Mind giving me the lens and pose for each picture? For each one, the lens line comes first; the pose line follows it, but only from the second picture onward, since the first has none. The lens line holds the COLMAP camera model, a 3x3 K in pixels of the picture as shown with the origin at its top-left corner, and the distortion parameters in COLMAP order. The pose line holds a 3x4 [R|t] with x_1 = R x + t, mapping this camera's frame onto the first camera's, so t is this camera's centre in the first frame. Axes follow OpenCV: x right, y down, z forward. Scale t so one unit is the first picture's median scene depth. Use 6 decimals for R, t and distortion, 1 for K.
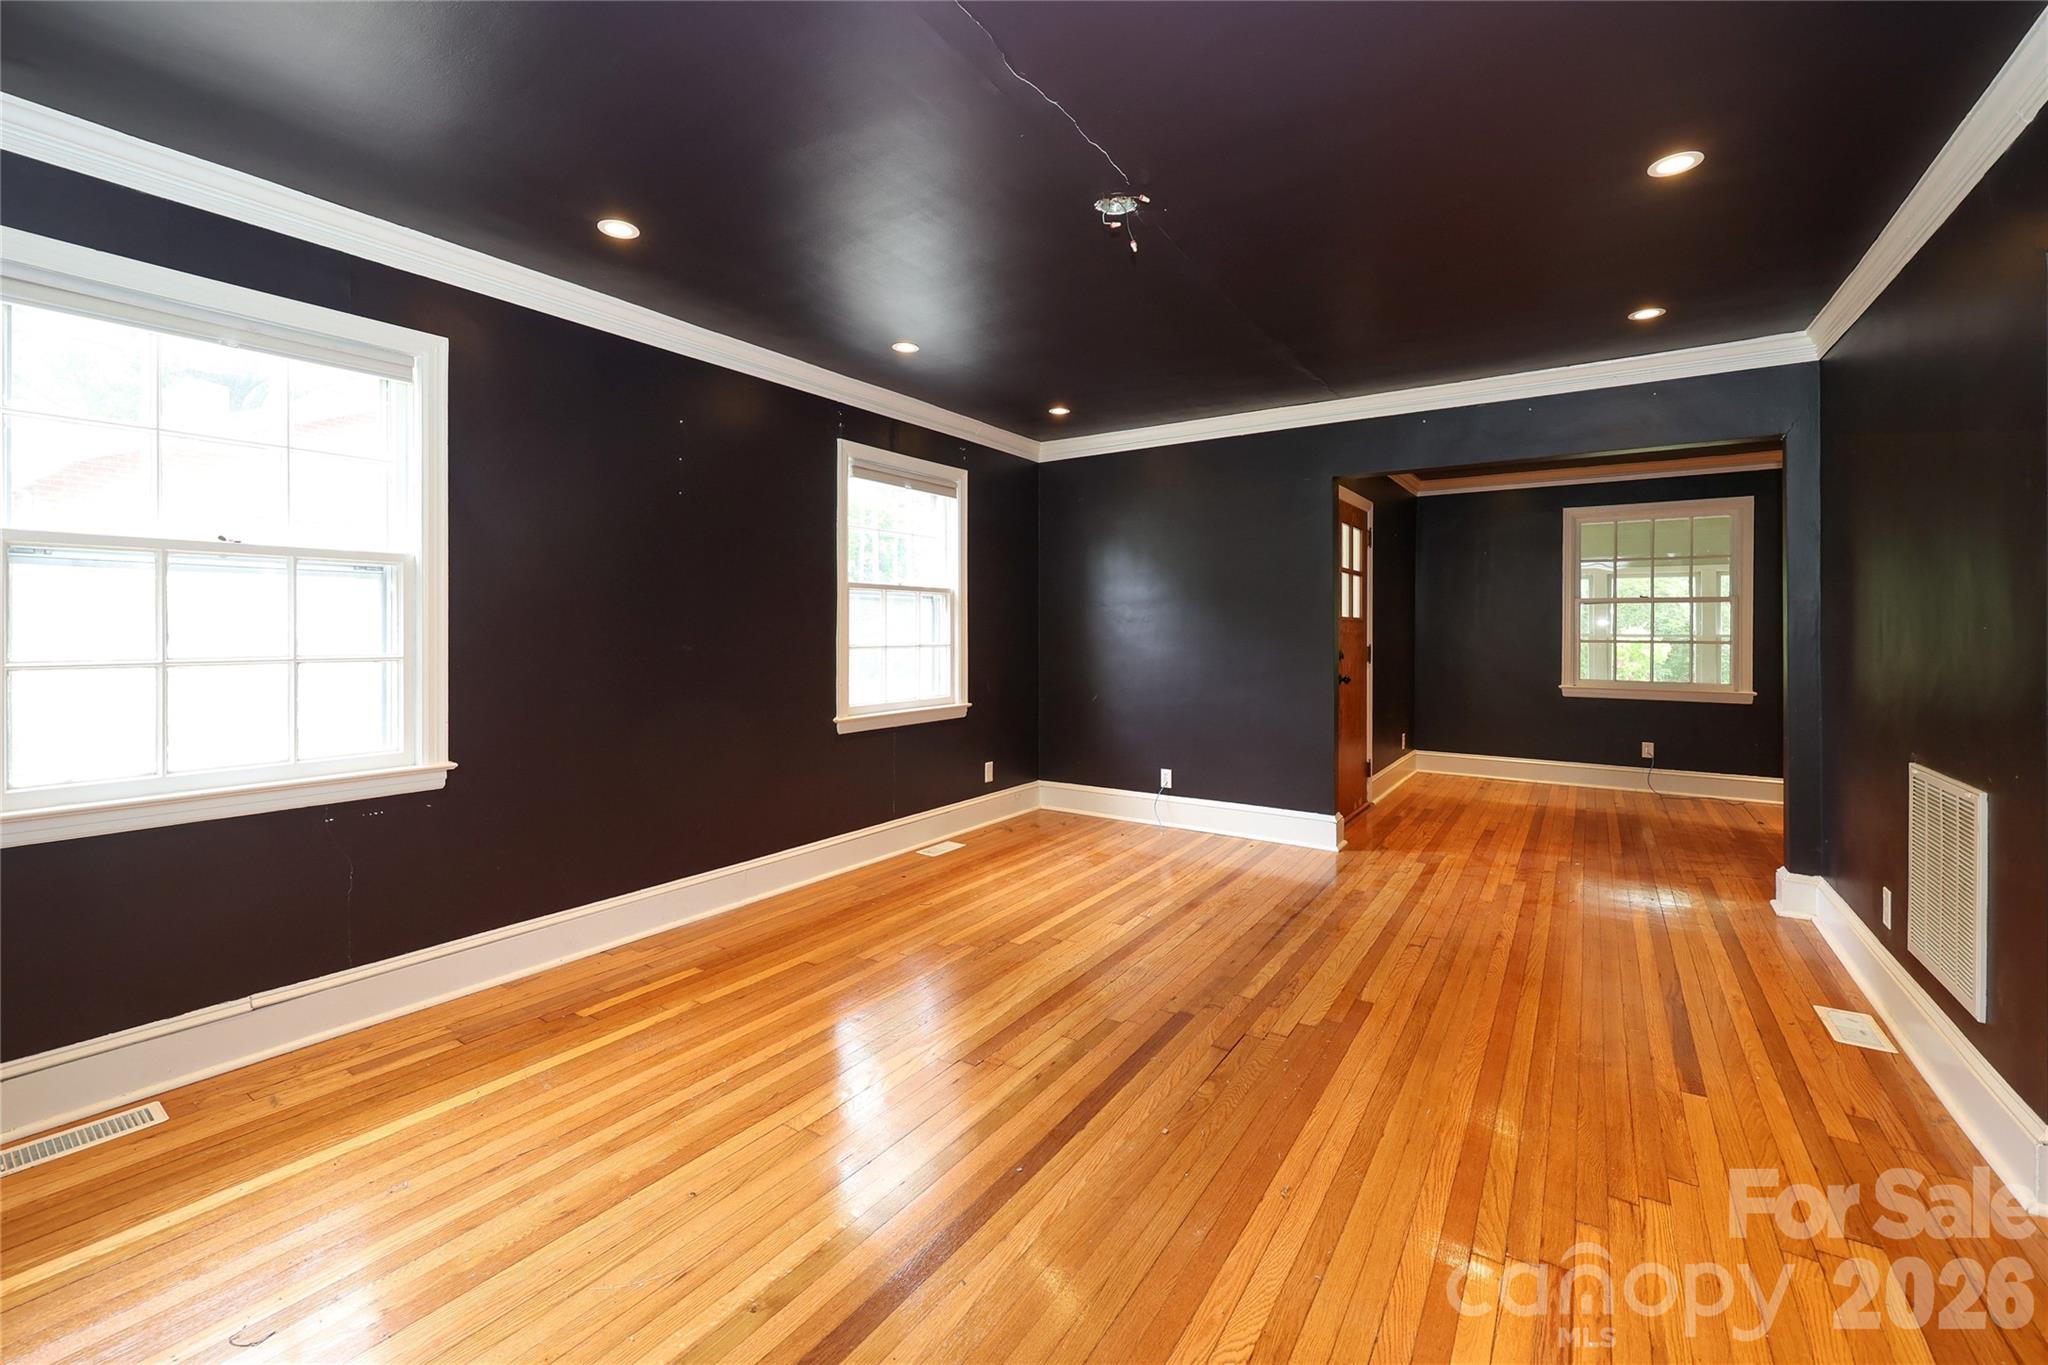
lens RADIAL K [[847.0, 0, 1056.2], [0, 847.0, 636.8], [0, 0, 1]] dist [-0.000943, 0.000093]
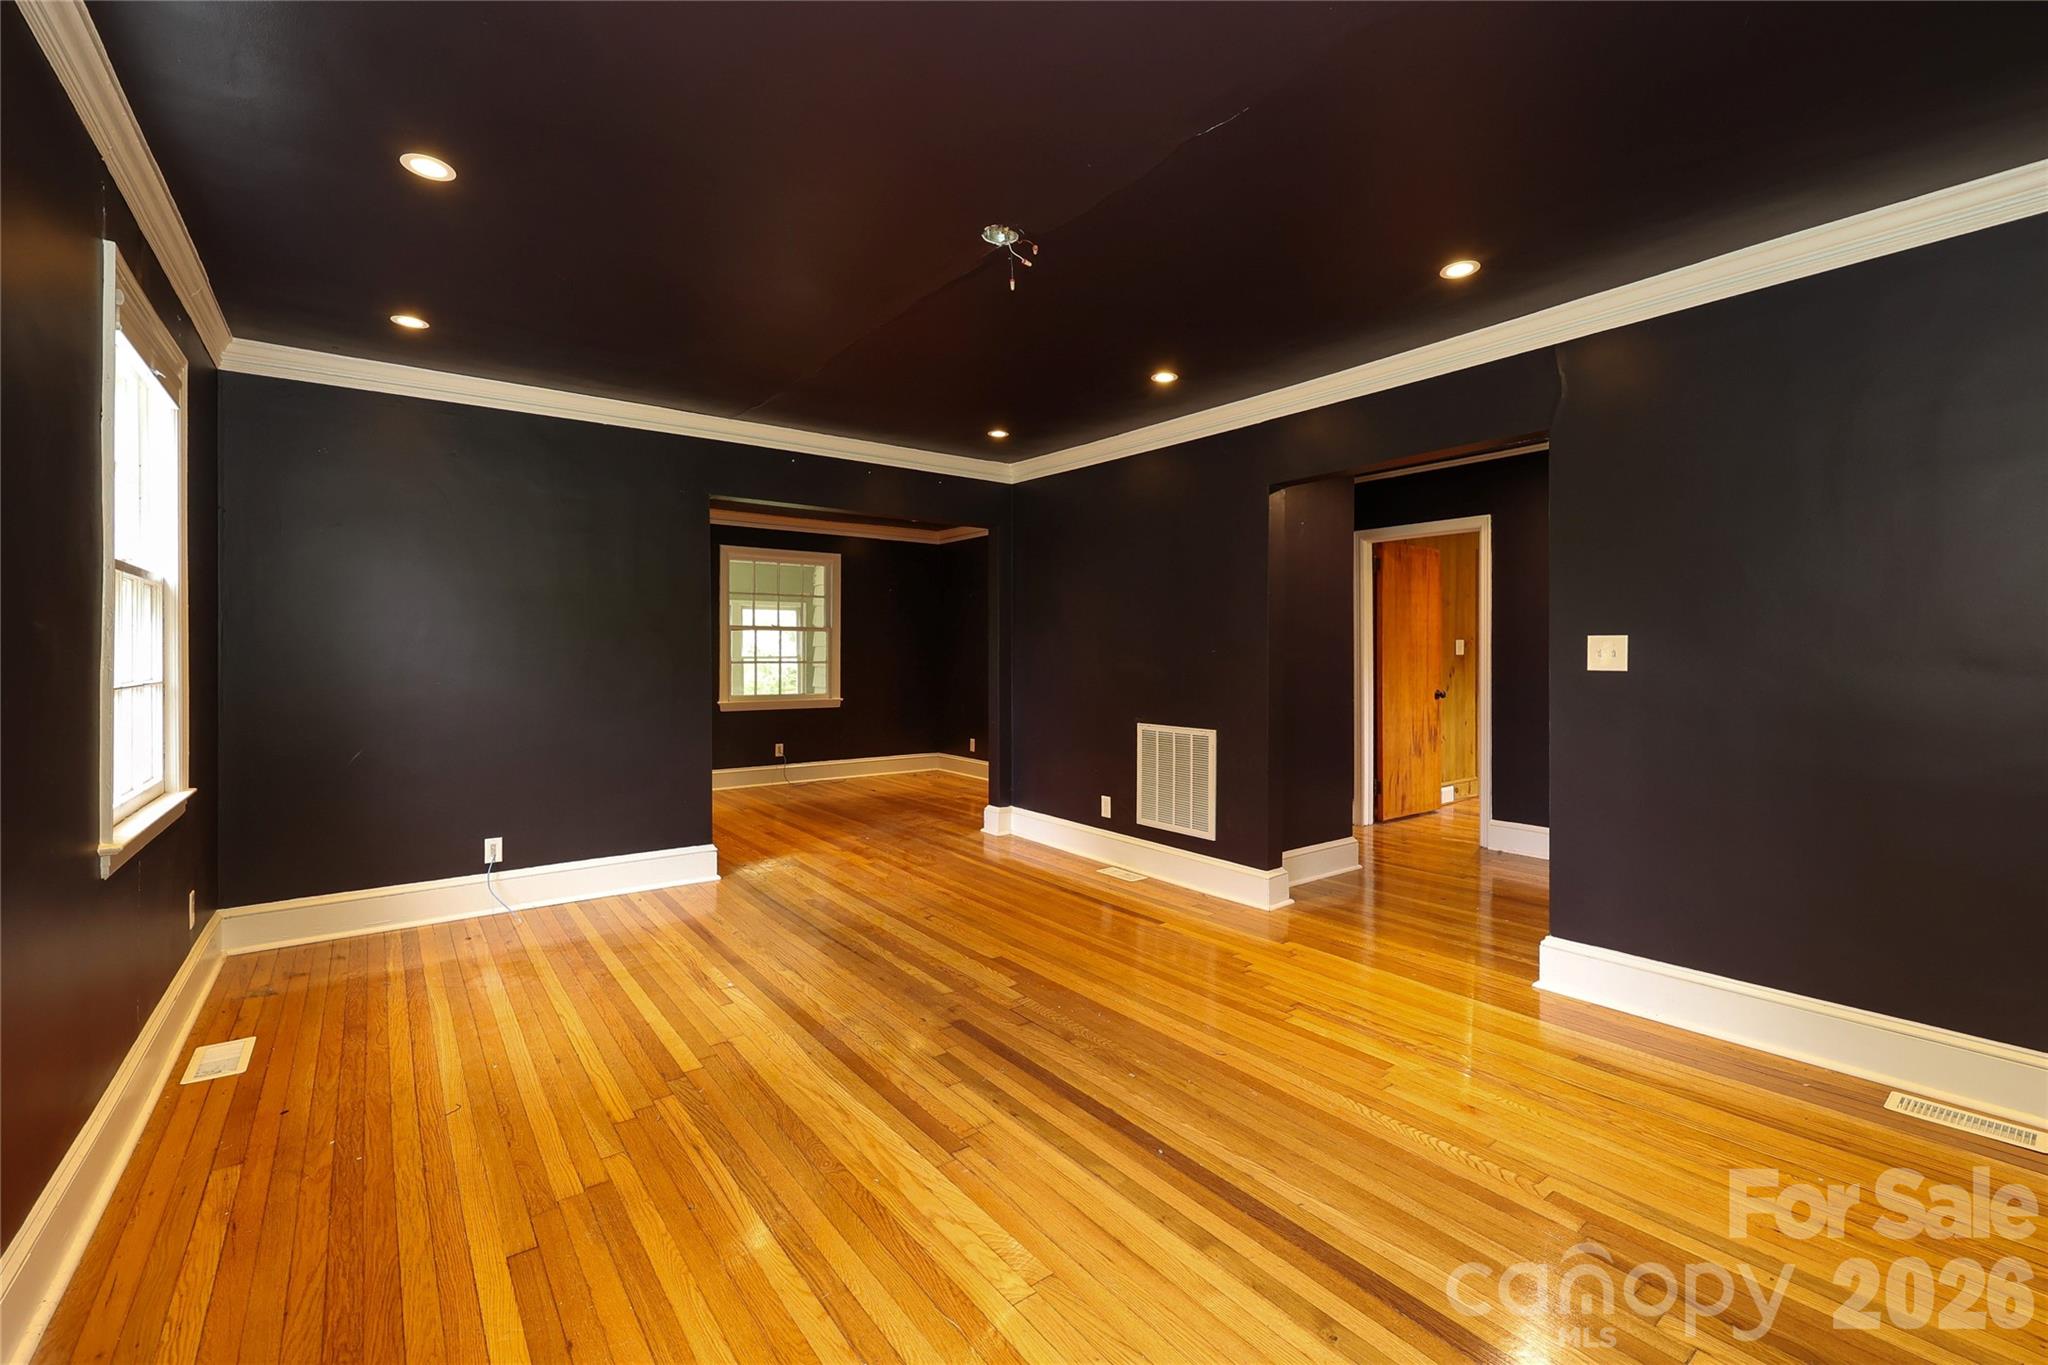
lens RADIAL K [[847.0, 0, 1028.8], [0, 847.0, 646.9], [0, 0, 1]] dist [-0.000943, 0.000093]
pose [[0.339690, 0.004698, 0.940526, -0.719004], [0.008920, 0.999926, -0.008216, -0.006626], [-0.940495, 0.011180, 0.339623, 0.500044]]
